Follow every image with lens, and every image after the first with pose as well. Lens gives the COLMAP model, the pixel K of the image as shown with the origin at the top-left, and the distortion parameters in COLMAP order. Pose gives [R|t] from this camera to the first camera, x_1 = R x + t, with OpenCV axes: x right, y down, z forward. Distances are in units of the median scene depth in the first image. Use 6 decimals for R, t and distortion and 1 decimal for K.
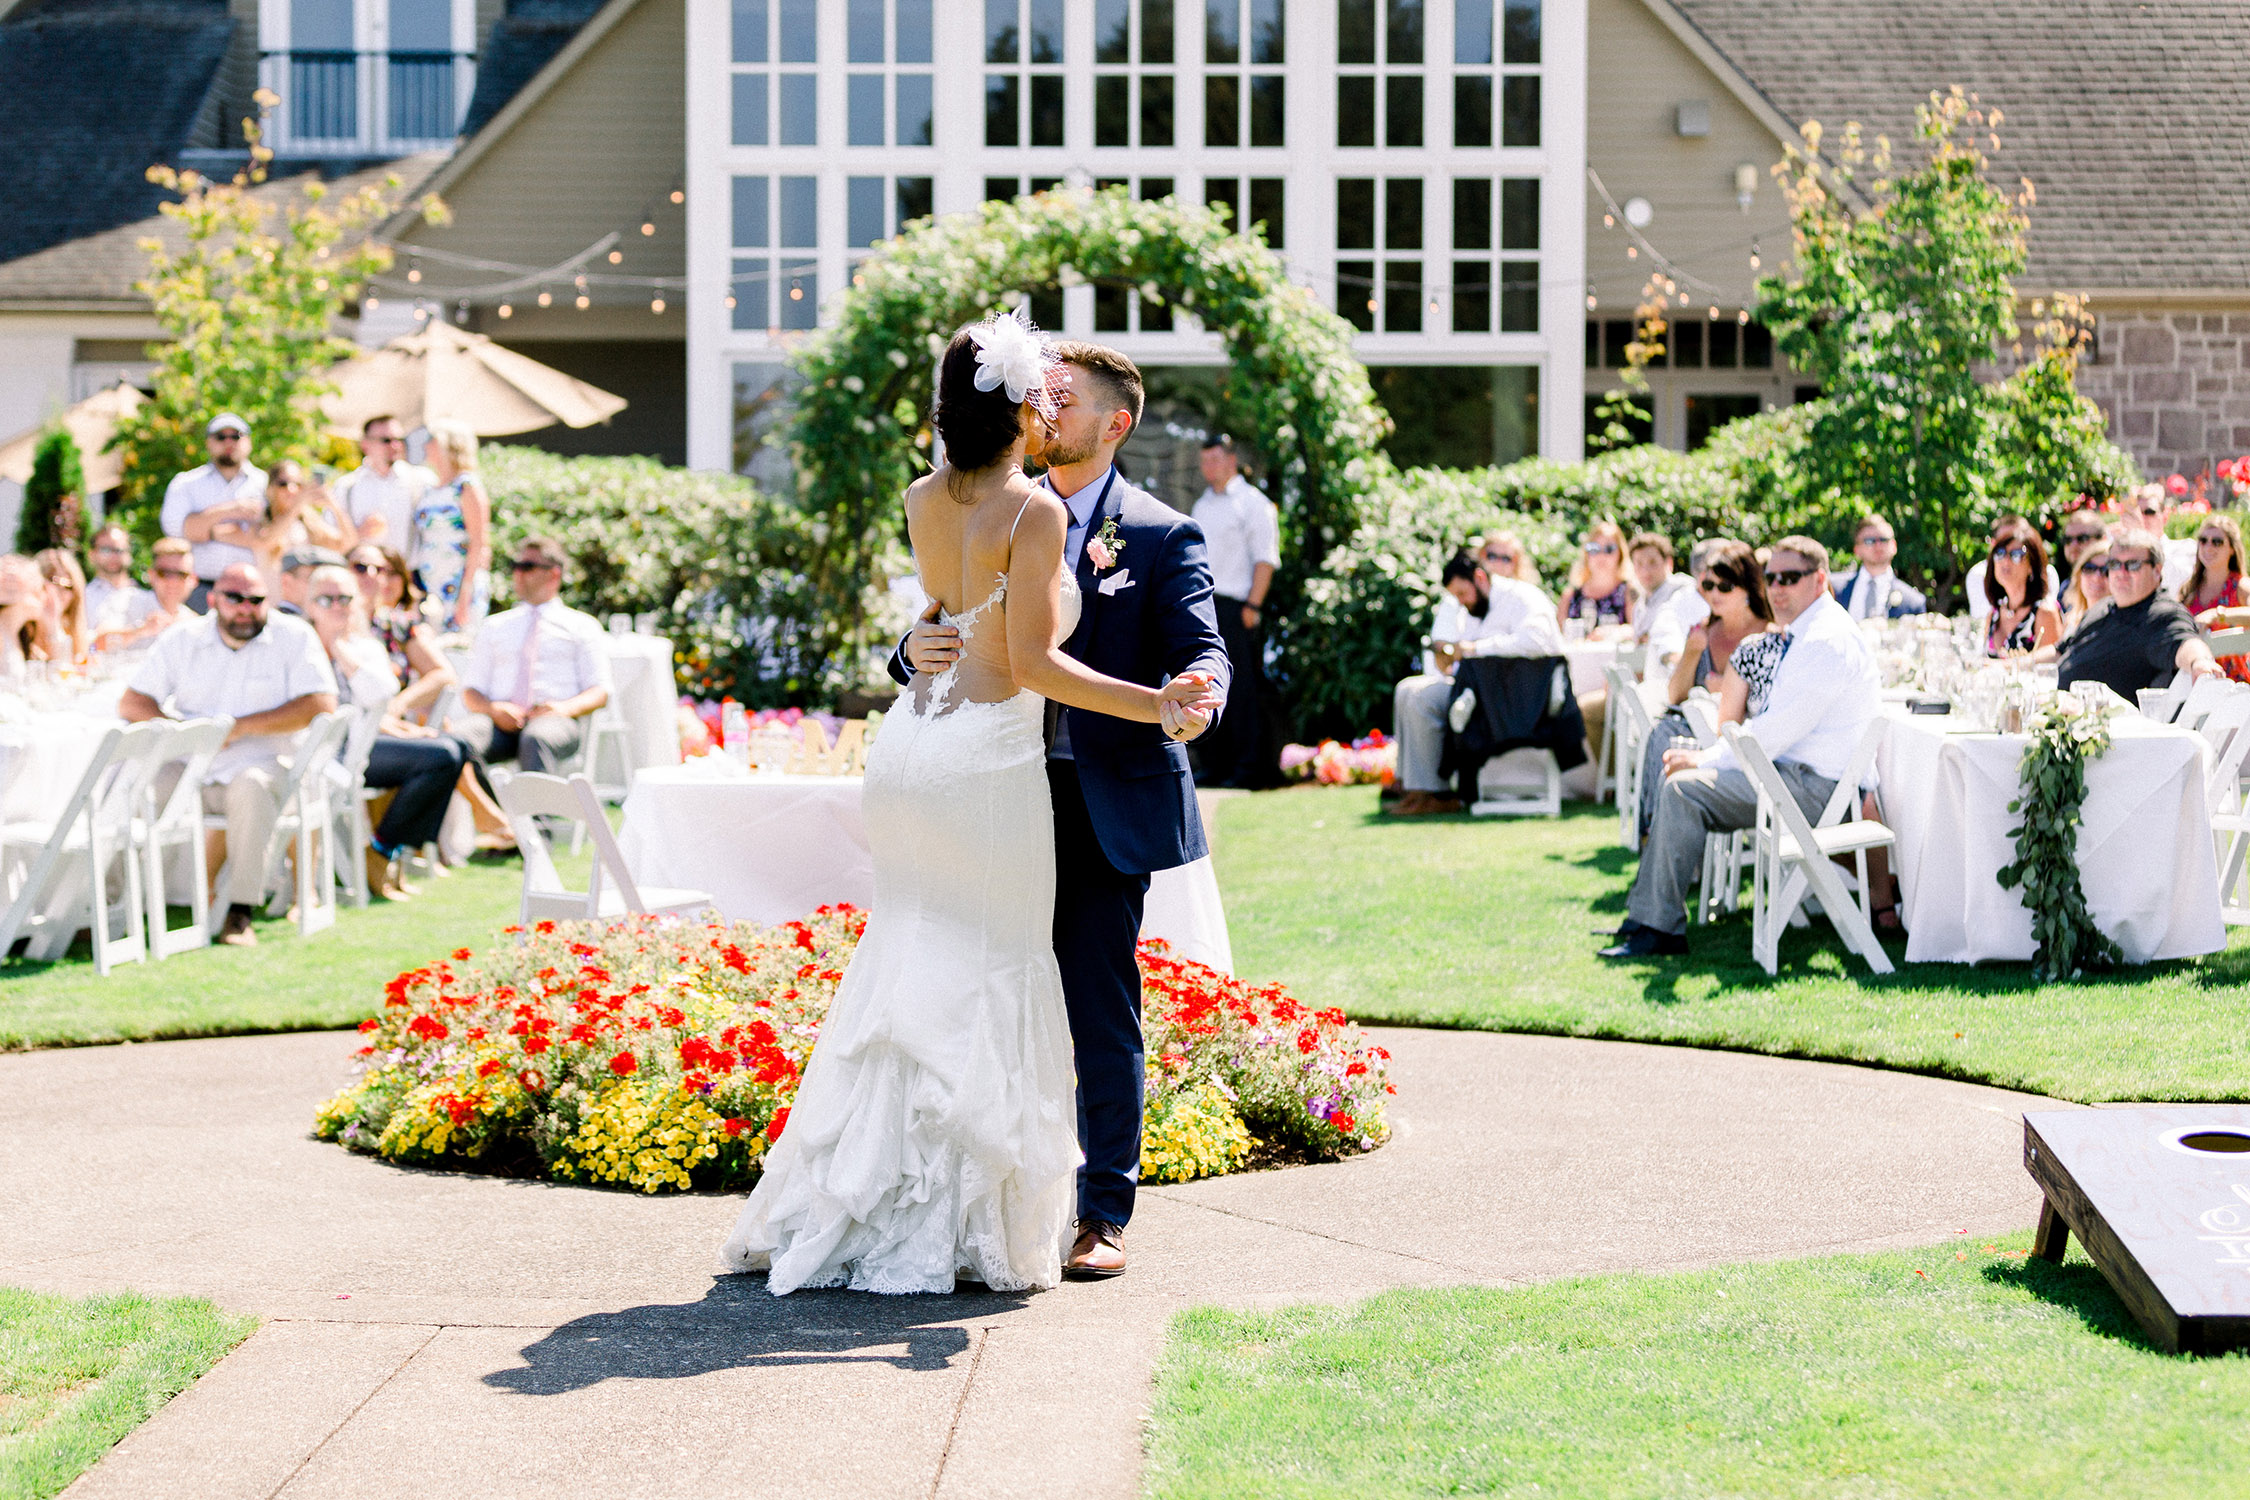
lens RADIAL K [[4683.3, 0, 1127.7], [0, 4683.3, 742.3], [0, 0, 1]] dist [-0.016426, 0.000000]
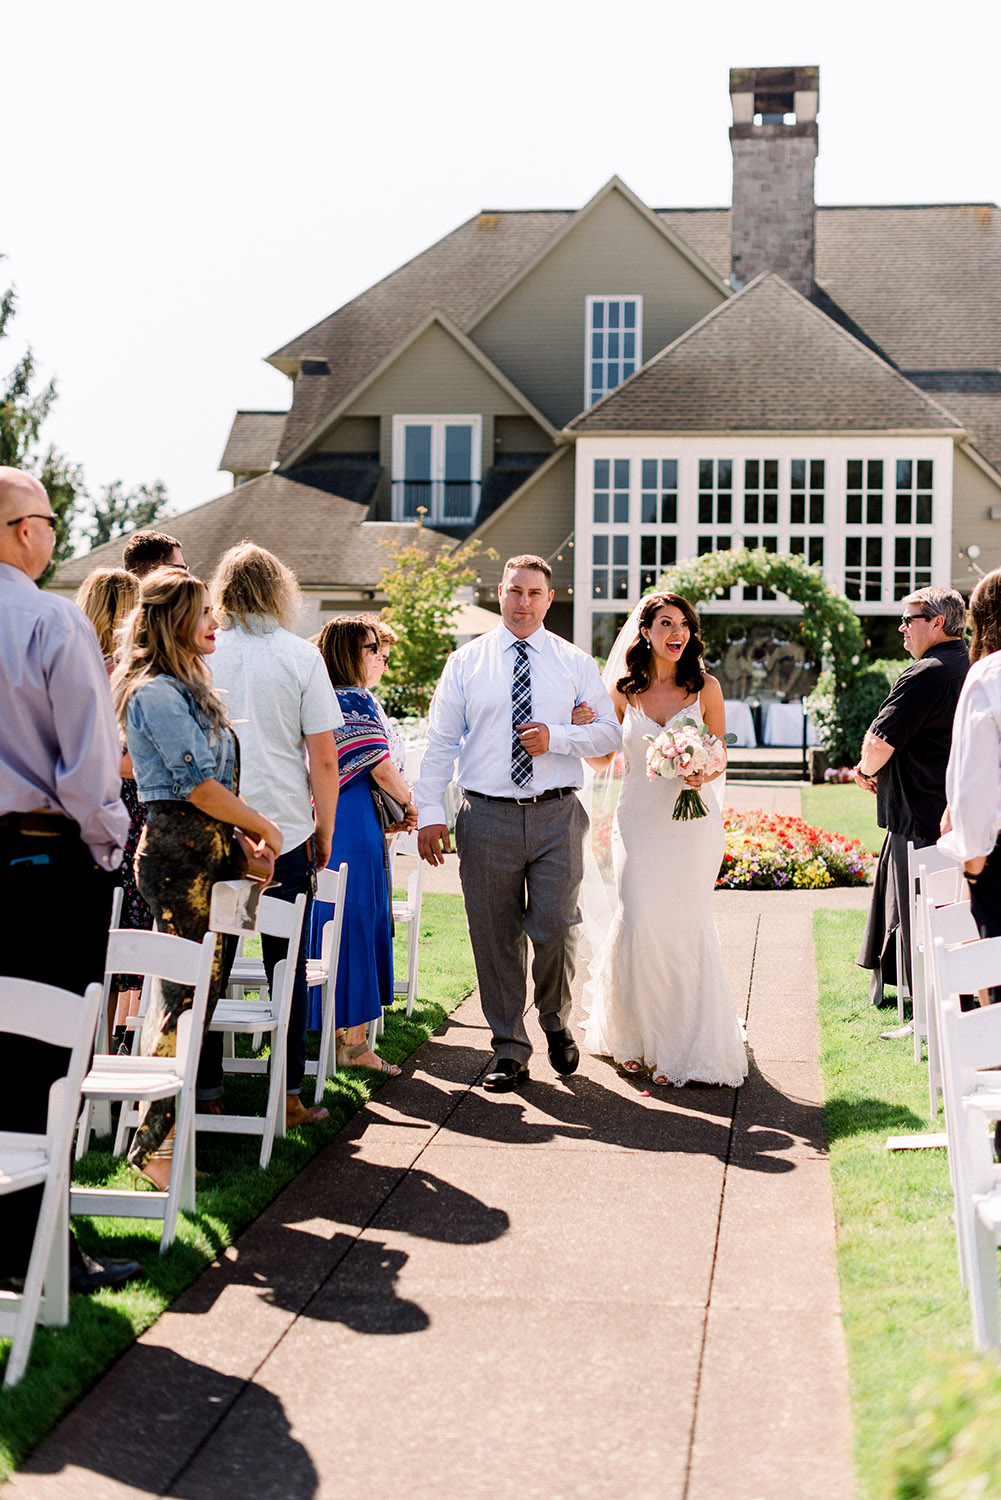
lens RADIAL K [[2196.7, 0, 495.6], [0, 2196.7, 750.0], [0, 0, 1]] dist [-0.016831, 0.000000]
pose [[0.994080, 0.012595, -0.107915, -0.011306], [-0.014160, 0.999805, -0.013745, 0.006682], [0.107721, 0.015192, 0.994065, -0.139811]]
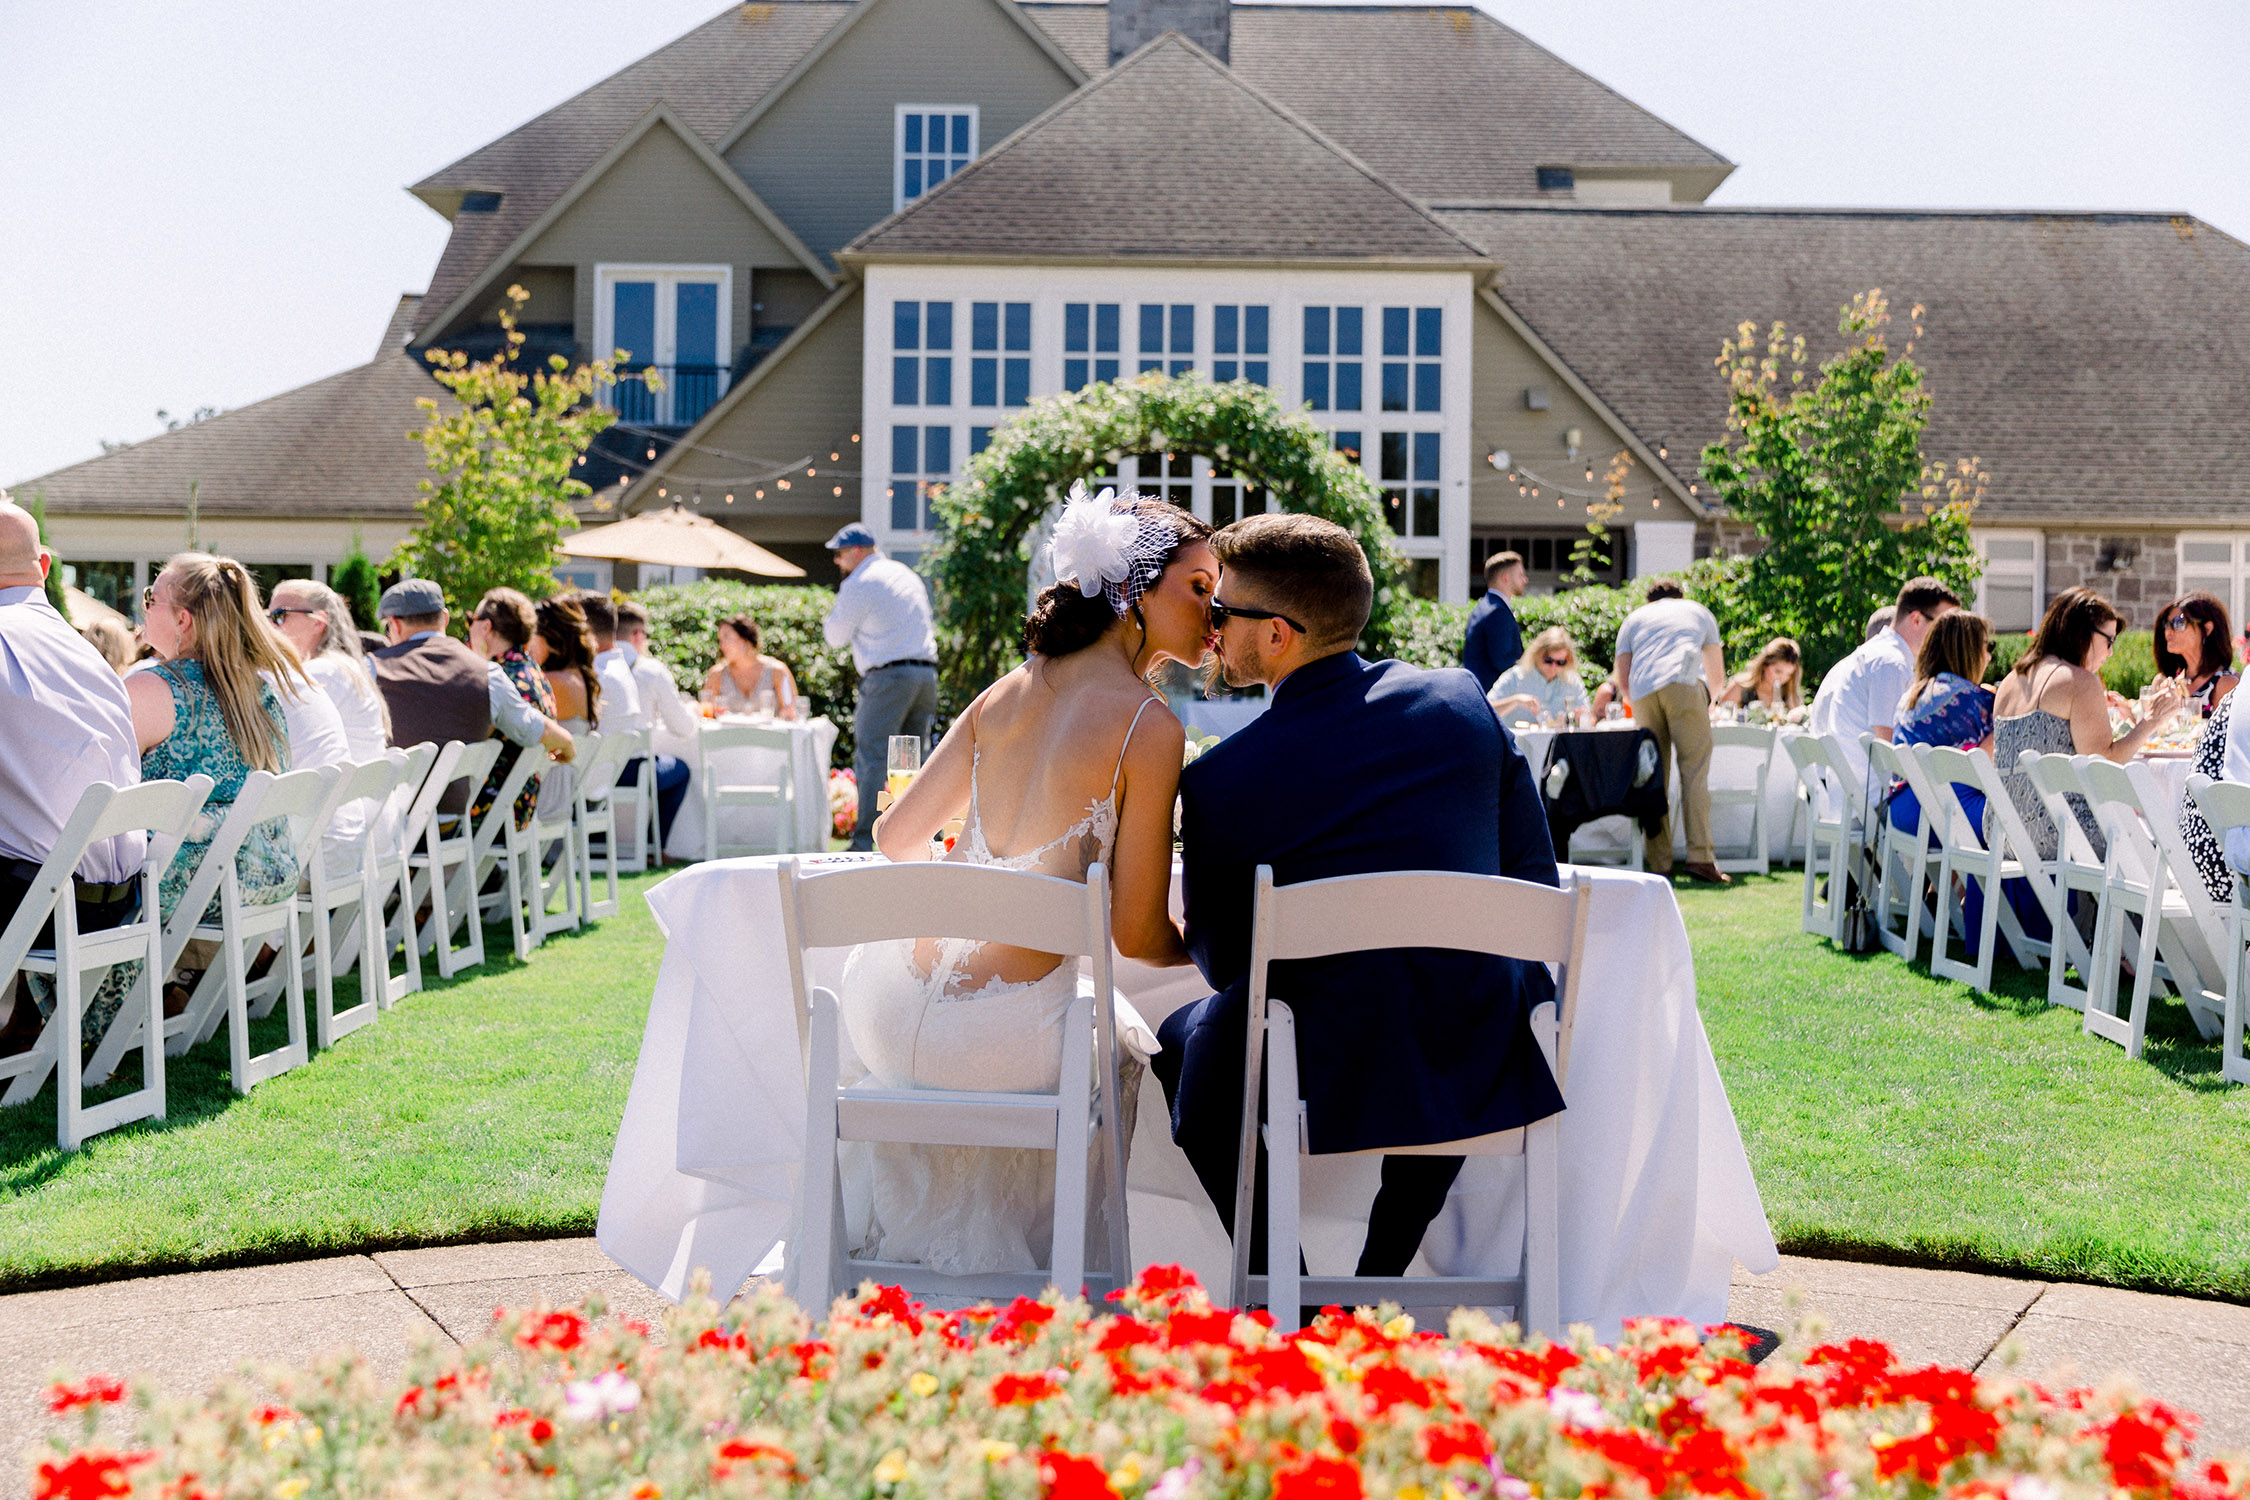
lens RADIAL K [[2353.5, 0, 1125.9], [0, 2353.5, 750.5], [0, 0, 1]] dist [-0.010384, 0.000000]
pose [[0.999872, 0.008688, 0.013454, -0.021315], [-0.008317, 0.999591, -0.027354, 0.001023], [-0.013686, 0.027238, 0.999535, 0.273843]]
